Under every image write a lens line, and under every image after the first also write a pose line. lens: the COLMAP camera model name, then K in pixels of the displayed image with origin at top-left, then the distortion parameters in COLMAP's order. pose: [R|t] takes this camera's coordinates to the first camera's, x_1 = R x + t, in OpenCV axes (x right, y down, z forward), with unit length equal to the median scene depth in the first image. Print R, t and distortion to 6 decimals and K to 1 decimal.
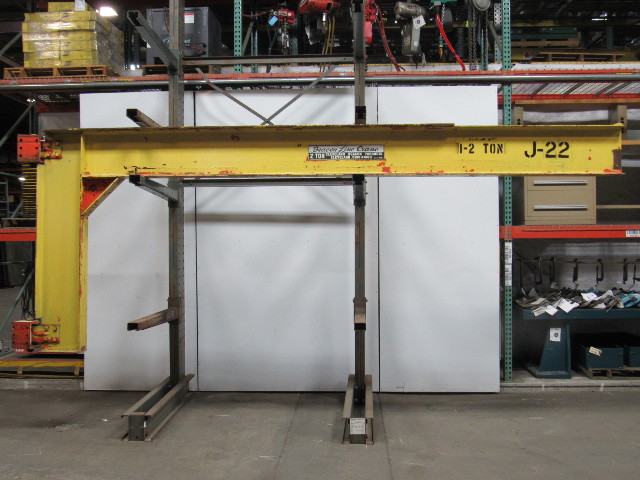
lens RADIAL K [[648.0, 0, 320.0], [0, 648.0, 240.0], [0, 0, 1]] dist [-0.067132, 0.016565]
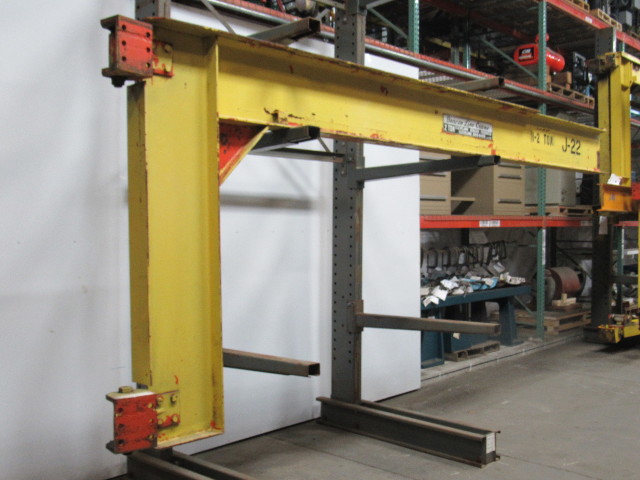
lens RADIAL K [[708.8, 0, 320.0], [0, 708.8, 240.0], [0, 0, 1]] dist [-0.060868, 0.001509]
pose [[0.648645, -0.011433, 0.761005, -0.779925], [-0.001574, 0.999865, 0.016364, -0.002525], [-0.761089, -0.011812, 0.648540, 0.534306]]
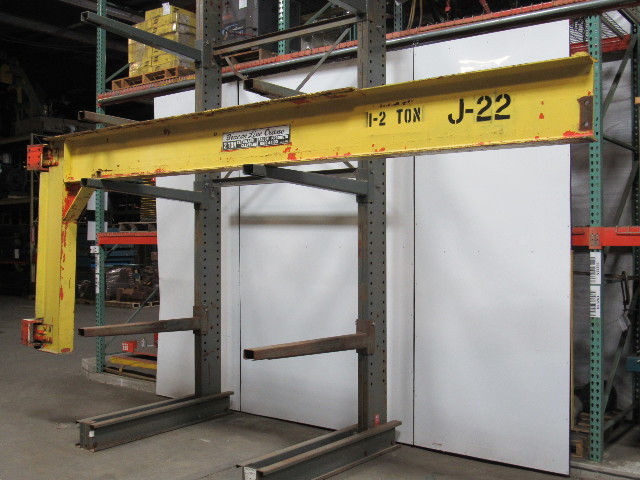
lens RADIAL K [[708.8, 0, 320.0], [0, 708.8, 240.0], [0, 0, 1]] dist [-0.060868, 0.001509]
pose [[0.820440, 0.003993, -0.571719, 0.602581], [-0.006779, 0.999973, -0.002745, -0.005891], [0.571693, 0.006127, 0.820445, 0.314294]]
